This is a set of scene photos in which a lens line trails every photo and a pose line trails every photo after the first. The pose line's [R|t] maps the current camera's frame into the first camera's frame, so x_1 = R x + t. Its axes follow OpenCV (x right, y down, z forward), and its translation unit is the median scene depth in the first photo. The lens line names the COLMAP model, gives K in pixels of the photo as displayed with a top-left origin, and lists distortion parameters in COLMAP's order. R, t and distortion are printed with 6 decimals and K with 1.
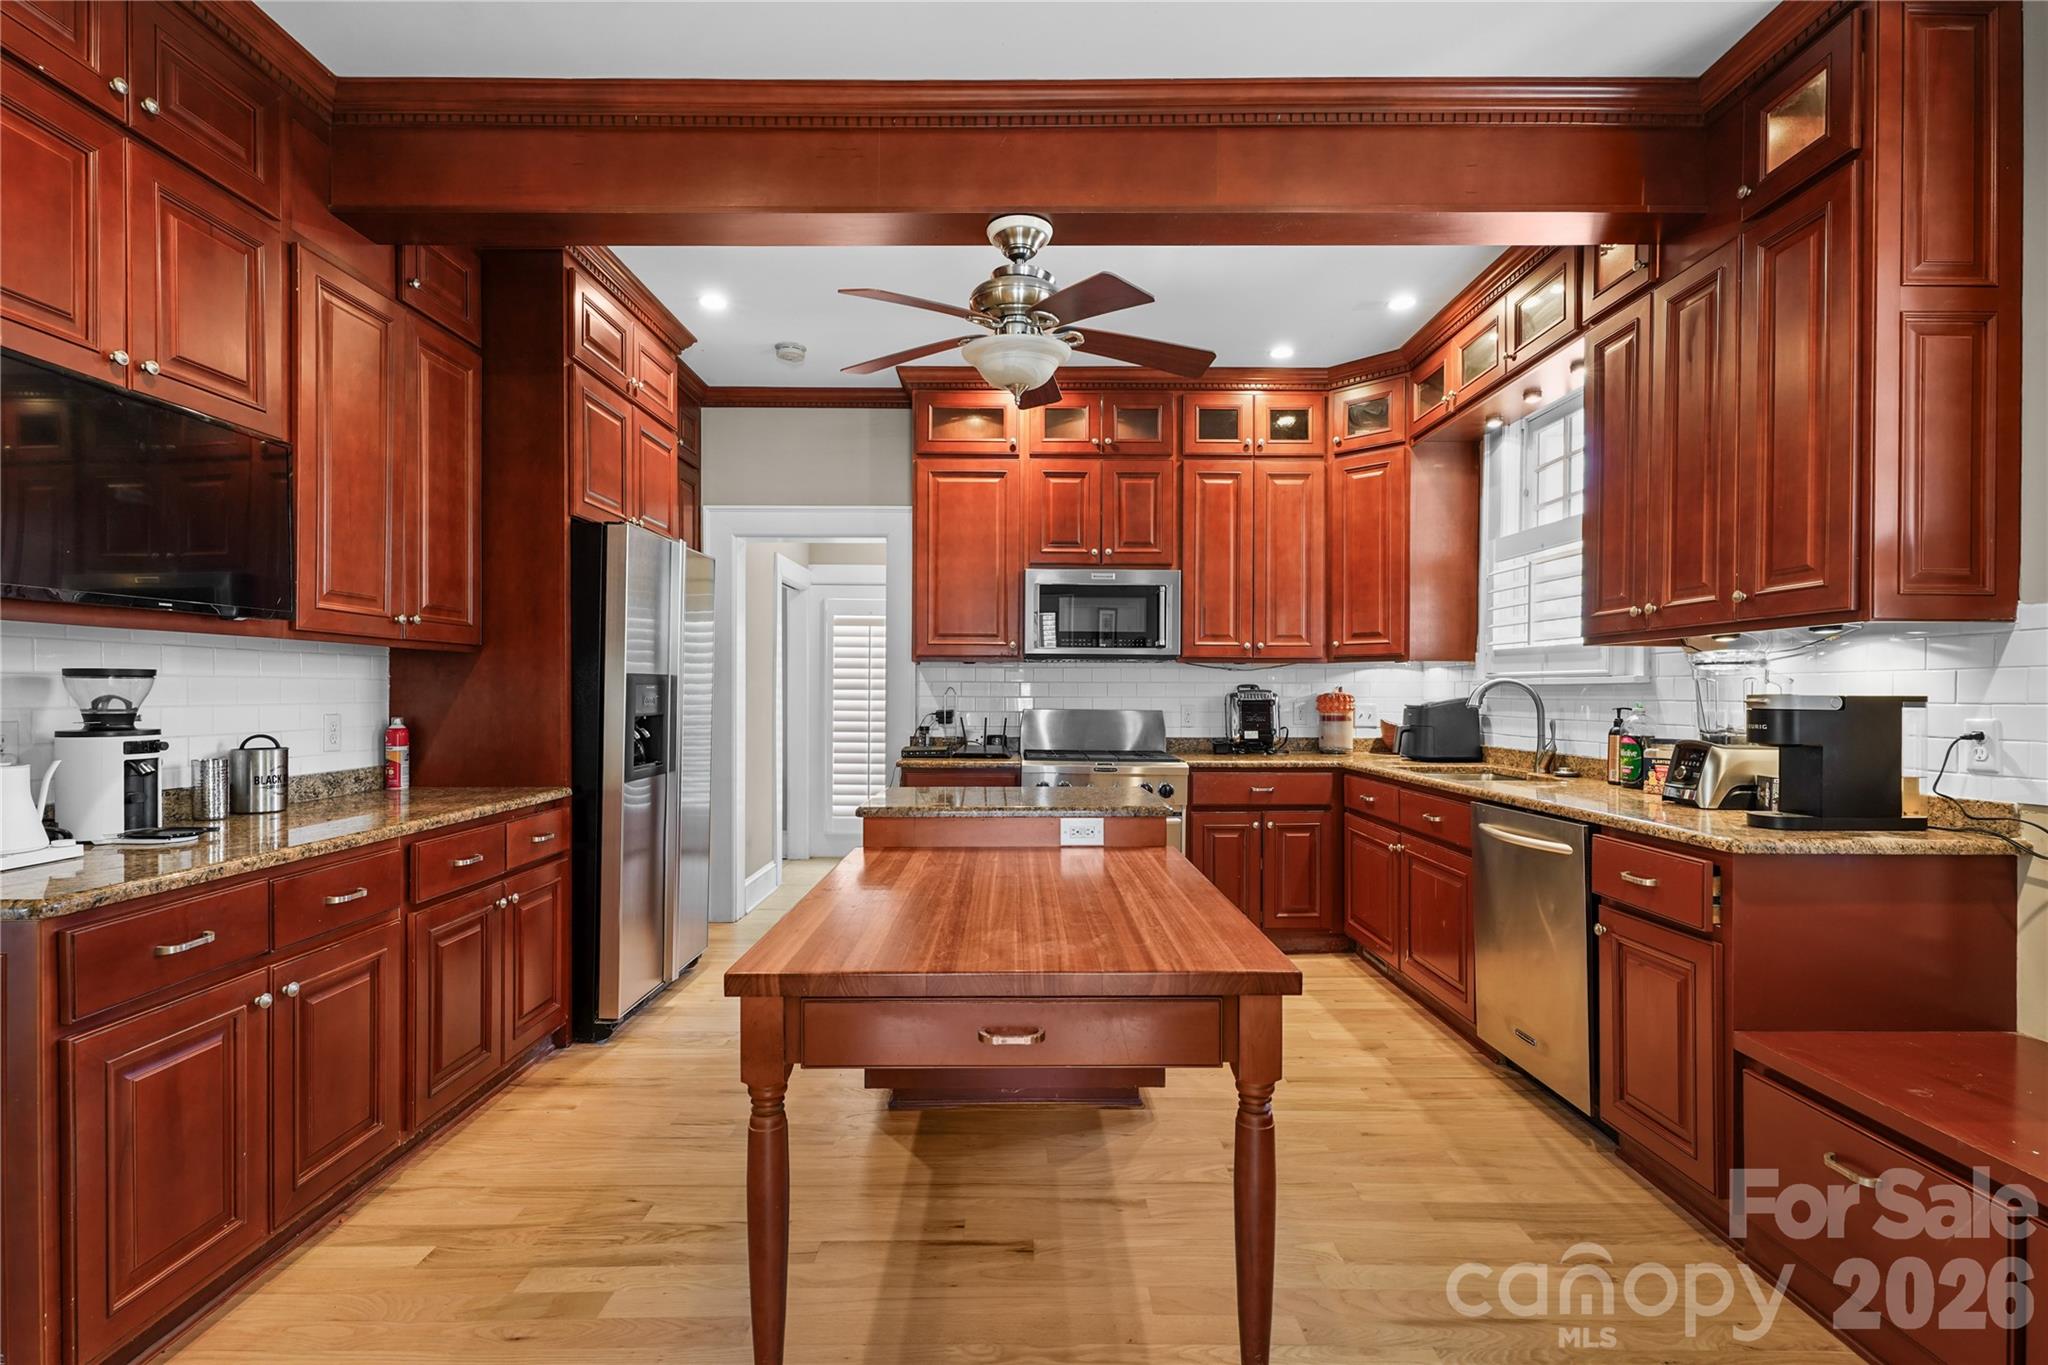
lens RADIAL K [[973.7, 0, 1017.6], [0, 973.7, 686.7], [0, 0, 1]] dist [0.009140, 0.000013]
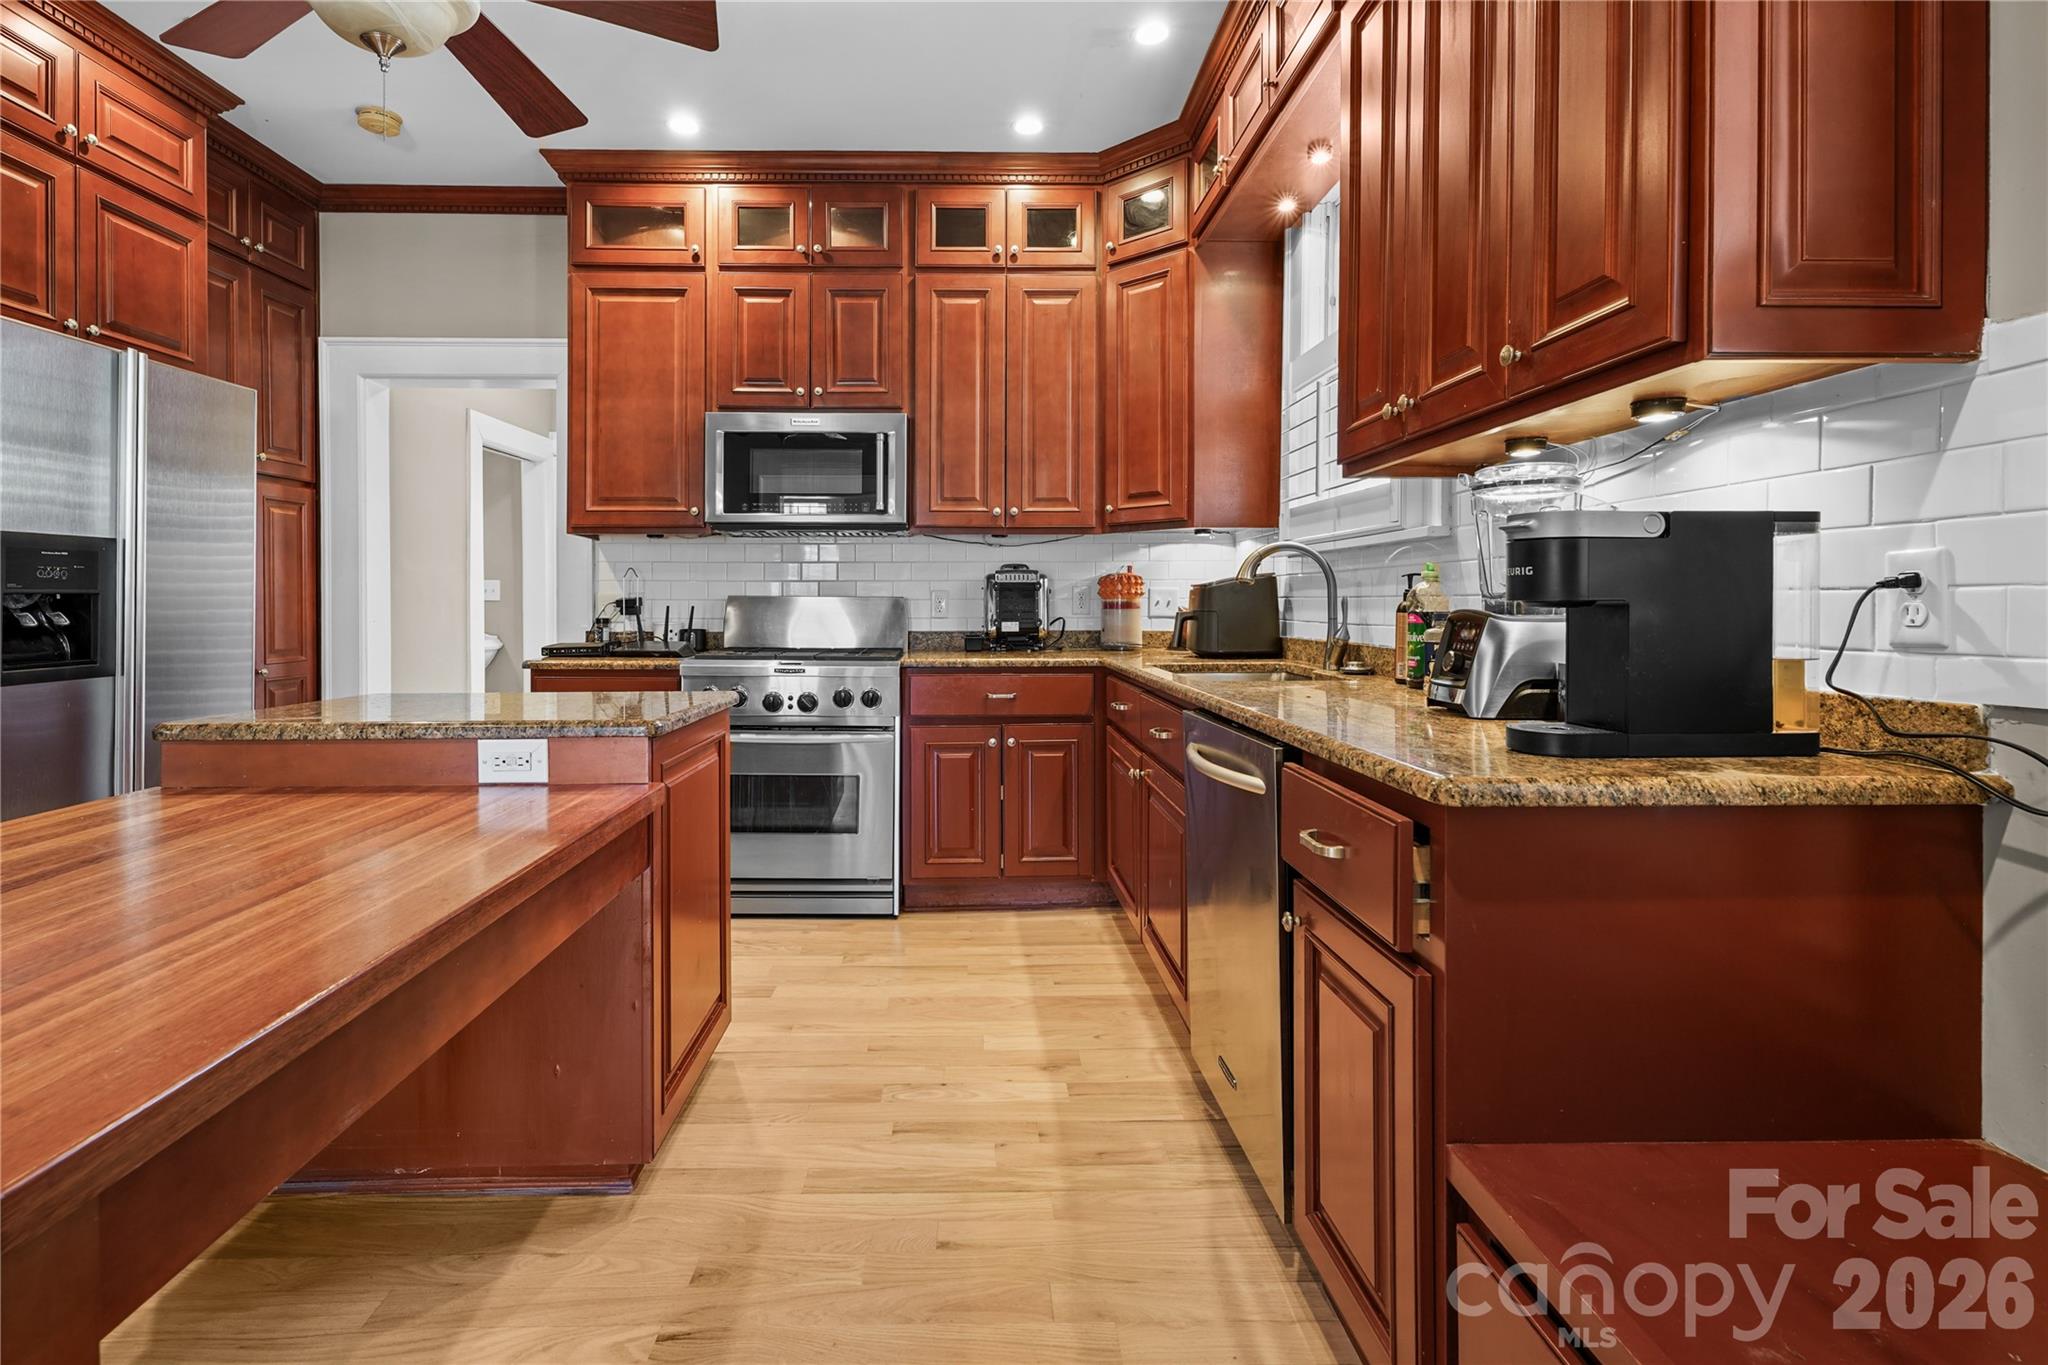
lens RADIAL K [[973.7, 0, 990.0], [0, 973.7, 602.6], [0, 0, 1]] dist [0.009140, 0.000013]
pose [[0.999946, -0.004435, 0.009445, 0.239804], [0.004393, 0.999980, 0.004542, 0.029281], [-0.009465, -0.004500, 0.999945, 0.238976]]
